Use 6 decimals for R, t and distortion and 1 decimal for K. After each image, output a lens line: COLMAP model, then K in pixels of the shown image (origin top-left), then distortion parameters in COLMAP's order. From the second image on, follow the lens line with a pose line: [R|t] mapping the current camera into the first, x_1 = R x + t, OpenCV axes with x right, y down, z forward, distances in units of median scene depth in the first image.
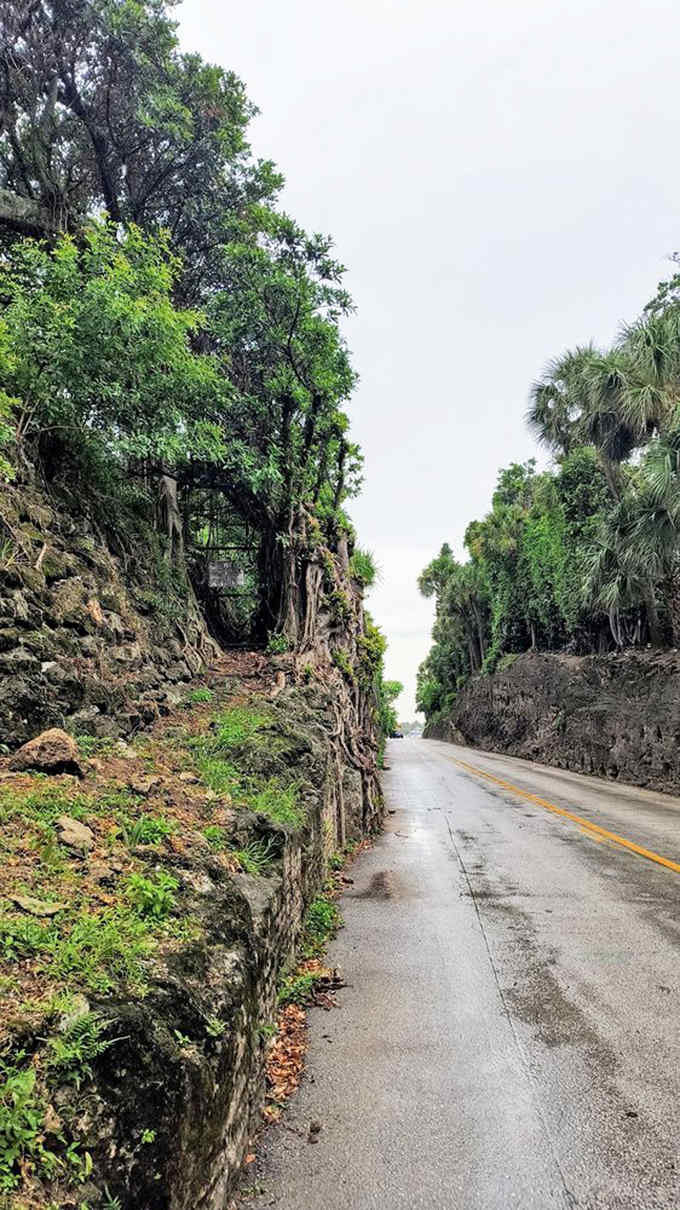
lens RADIAL K [[846.1, 0, 339.4], [0, 846.1, 600.9], [0, 0, 1]] dist [0.053627, -0.024166]
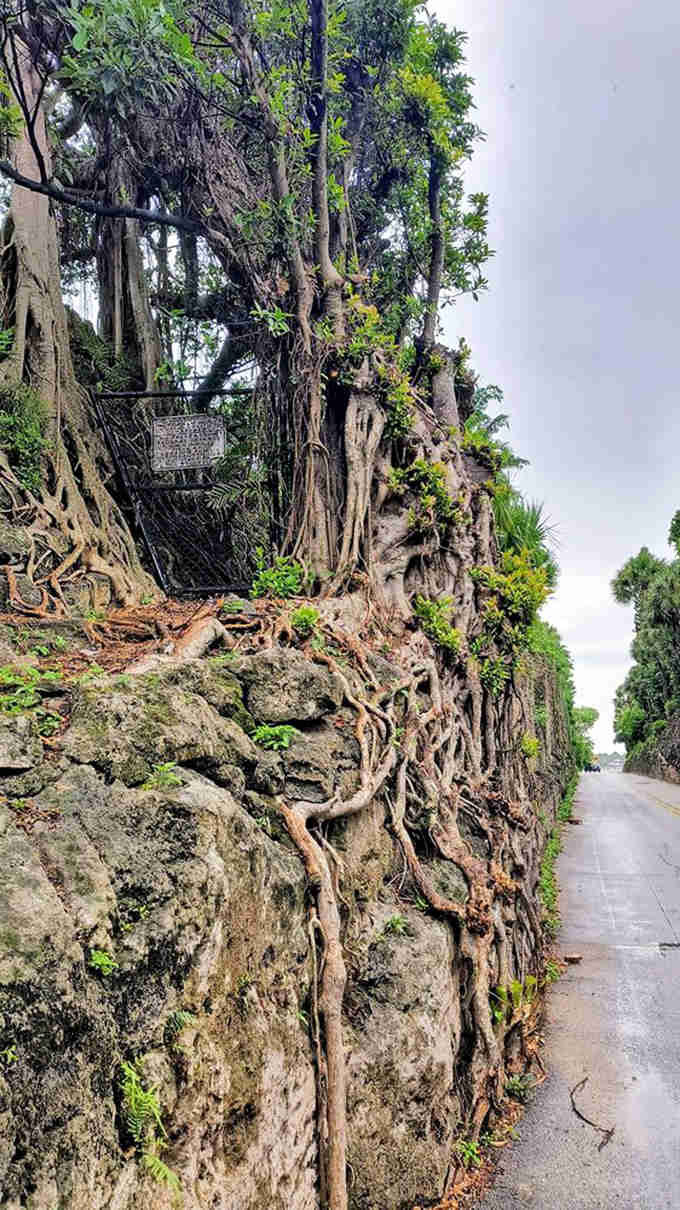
lens RADIAL K [[846.1, 0, 340.2], [0, 846.1, 608.9], [0, 0, 1]] dist [0.053627, -0.024166]
pose [[0.976263, -0.028367, -0.214724, 0.047324], [0.023127, 0.999371, -0.026876, 0.074799], [0.215352, 0.021273, 0.976305, 0.557124]]
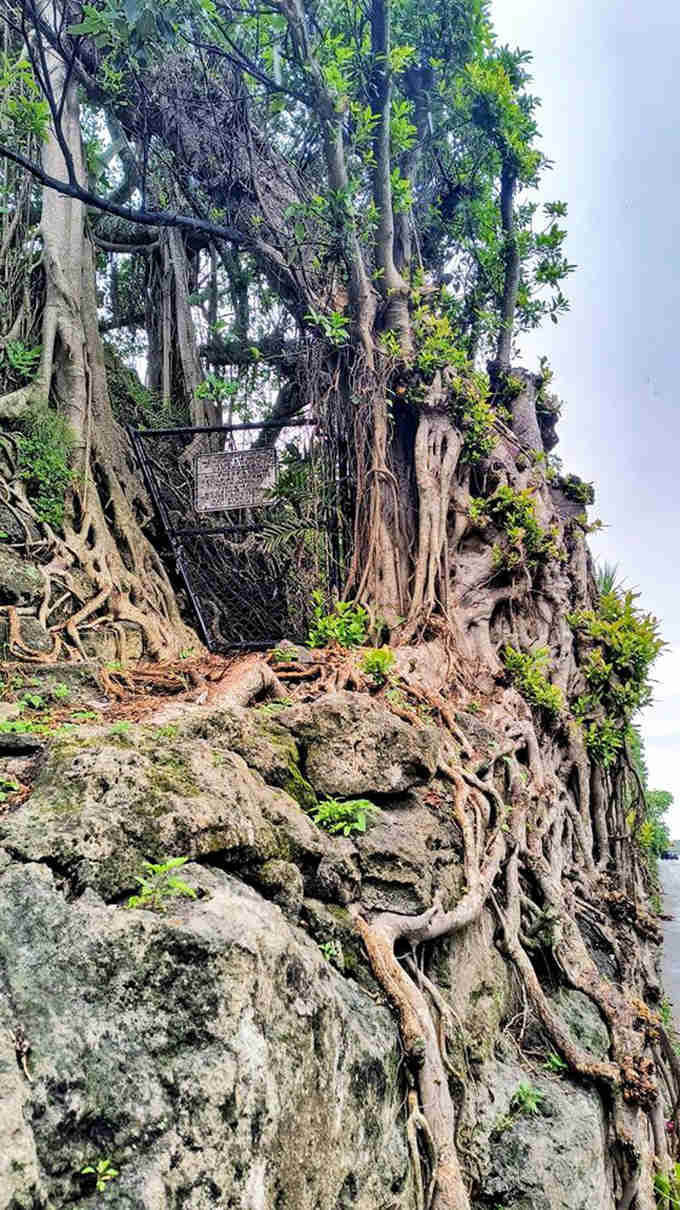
lens RADIAL K [[846.1, 0, 337.9], [0, 846.1, 605.5], [0, 0, 1]] dist [0.053627, -0.024166]
pose [[0.958891, -0.068644, -0.275347, 0.025265], [0.034227, 0.991195, -0.127911, 0.083783], [0.281703, 0.113228, 0.952797, 0.620595]]
